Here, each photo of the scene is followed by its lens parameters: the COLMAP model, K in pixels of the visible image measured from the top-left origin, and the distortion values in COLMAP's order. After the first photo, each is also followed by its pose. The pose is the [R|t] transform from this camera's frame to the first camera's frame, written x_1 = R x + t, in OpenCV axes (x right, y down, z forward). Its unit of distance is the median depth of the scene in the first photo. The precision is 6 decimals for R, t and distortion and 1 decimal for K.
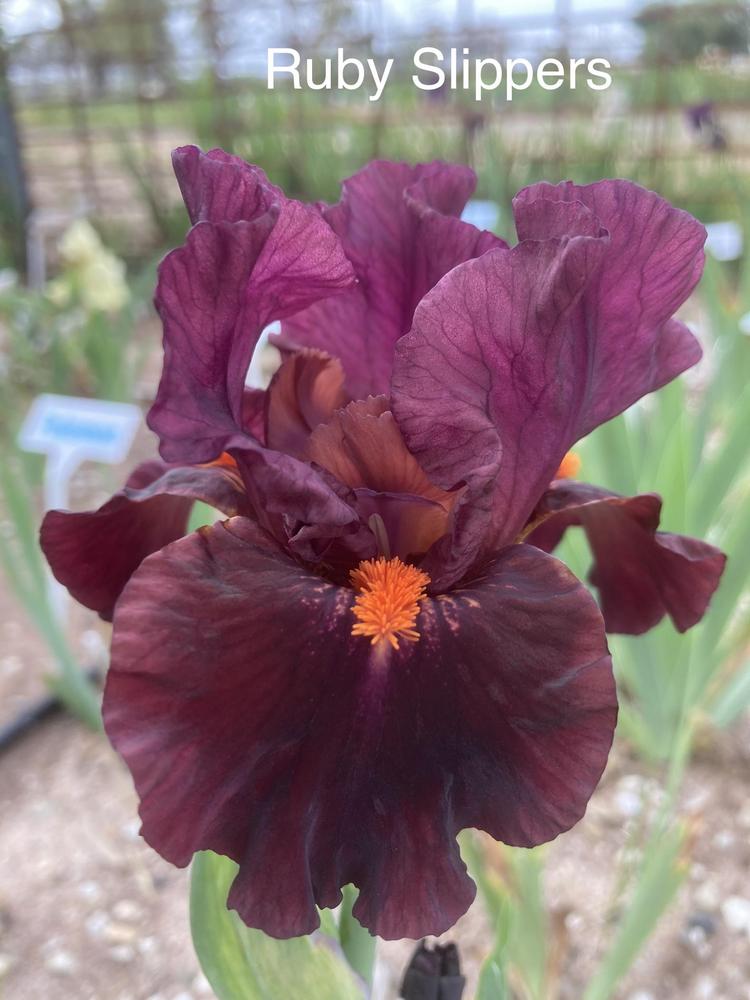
lens RADIAL K [[921.1, 0, 377.5], [0, 921.1, 499.8], [0, 0, 1]] dist [-0.080632, 0.000000]
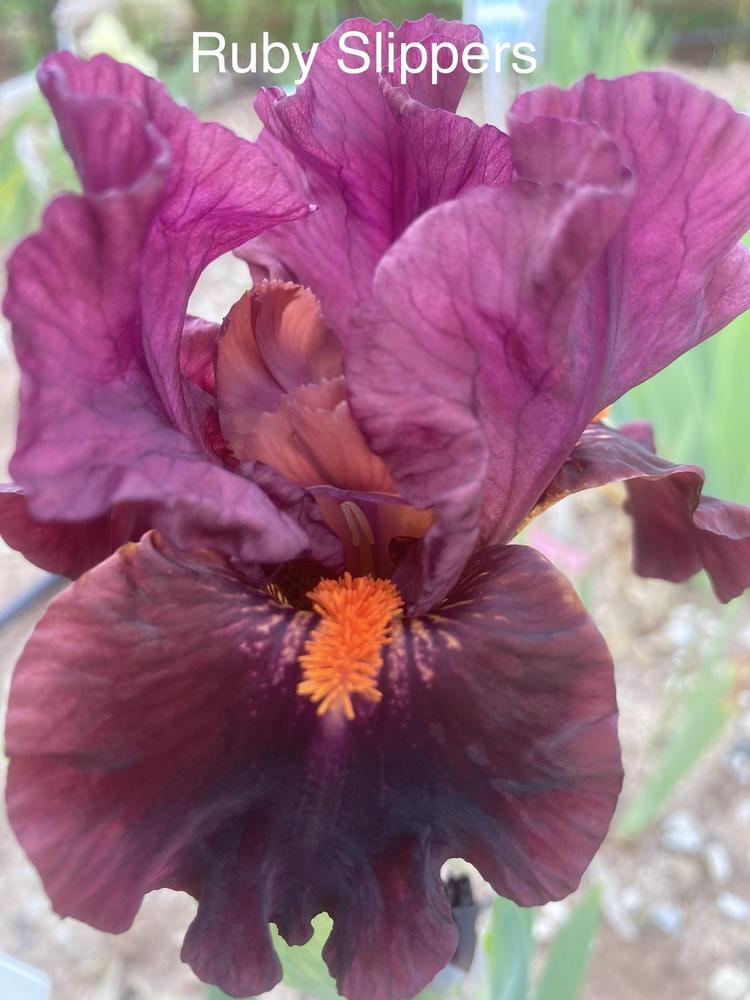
lens RADIAL K [[921.1, 0, 379.0], [0, 921.1, 502.6], [0, 0, 1]] dist [-0.080632, 0.000000]
pose [[0.997556, -0.004558, -0.069725, 0.096941], [0.020288, 0.973778, 0.226595, -0.195554], [0.066864, -0.227455, 0.971490, 0.229835]]
